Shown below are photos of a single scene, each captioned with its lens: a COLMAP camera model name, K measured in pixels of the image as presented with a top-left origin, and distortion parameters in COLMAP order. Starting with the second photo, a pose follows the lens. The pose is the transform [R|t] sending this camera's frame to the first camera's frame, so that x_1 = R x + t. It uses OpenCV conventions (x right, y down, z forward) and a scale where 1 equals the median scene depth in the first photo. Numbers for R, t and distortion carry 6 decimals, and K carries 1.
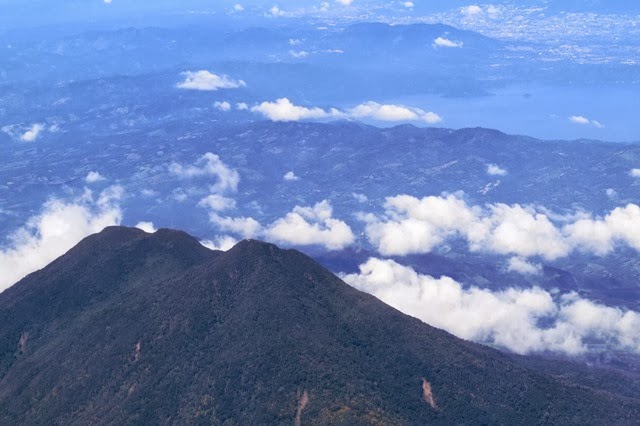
lens RADIAL K [[287.0, 0, 320.1], [0, 287.0, 214.0], [0, 0, 1]] dist [0.005068, 0.000294]
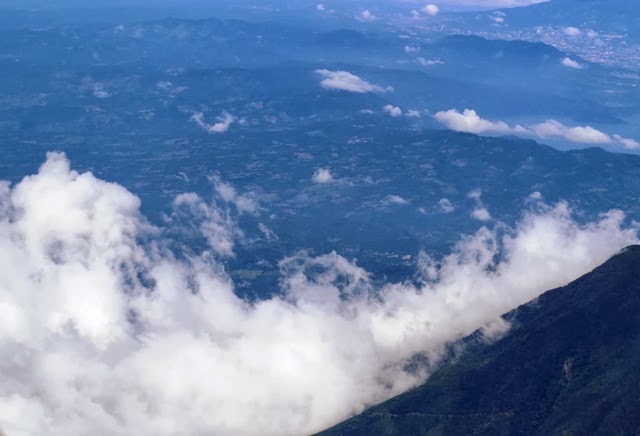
lens RADIAL K [[302.2, 0, 320.1], [0, 302.2, 217.0], [0, 0, 1]] dist [0.003784, 0.001298]
pose [[0.996250, 0.086372, 0.005158, -0.580530], [-0.086203, 0.995912, -0.027001, 0.020096], [-0.007469, 0.026455, 0.999622, 0.014845]]
